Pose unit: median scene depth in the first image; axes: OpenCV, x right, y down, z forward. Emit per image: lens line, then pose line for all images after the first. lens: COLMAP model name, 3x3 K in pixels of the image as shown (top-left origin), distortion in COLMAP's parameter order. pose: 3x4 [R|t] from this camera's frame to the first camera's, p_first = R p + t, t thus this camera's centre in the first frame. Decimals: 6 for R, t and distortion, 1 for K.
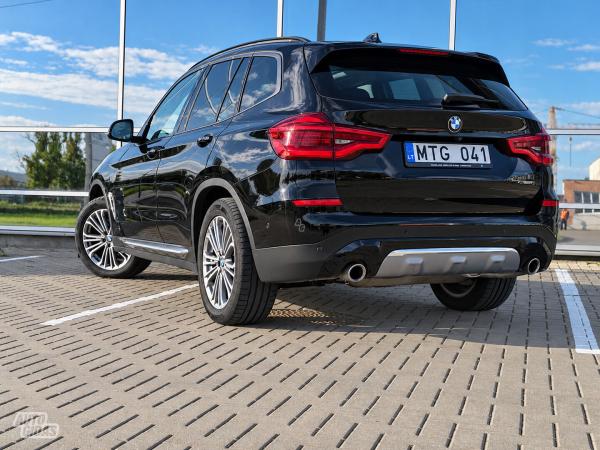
lens RADIAL K [[879.3, 0, 303.6], [0, 879.3, 238.0], [0, 0, 1]] dist [0.105096, -0.024177]
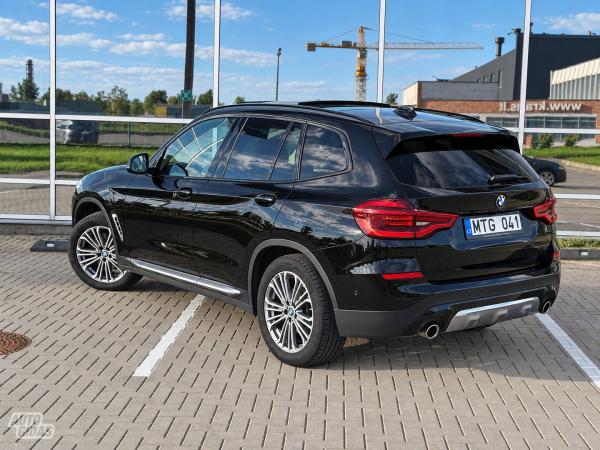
lens RADIAL K [[879.3, 0, 303.6], [0, 879.3, 238.0], [0, 0, 1]] dist [0.105096, -0.024177]
pose [[0.973342, -0.025866, 0.227895, -0.348589], [0.000934, 0.994059, 0.108837, -0.200146], [-0.229356, -0.105723, 0.967584, -0.104830]]
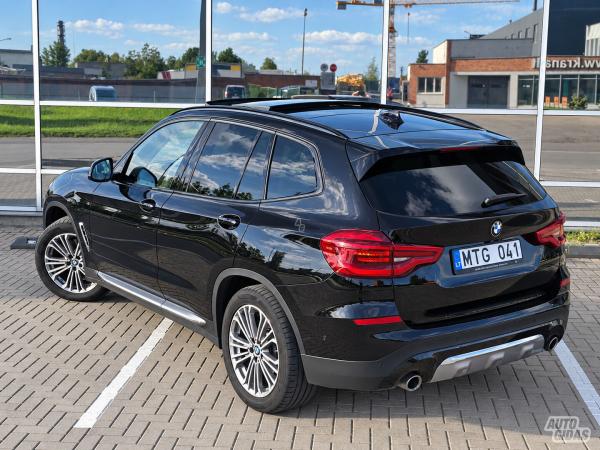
lens RADIAL K [[861.8, 0, 300.0], [0, 861.8, 225.0], [0, 0, 1]] dist [0.114347, 0.061672]
pose [[0.982491, -0.035264, 0.182941, -0.228584], [0.008194, 0.989153, 0.146661, -0.269406], [-0.186129, -0.142594, 0.972123, 0.052994]]
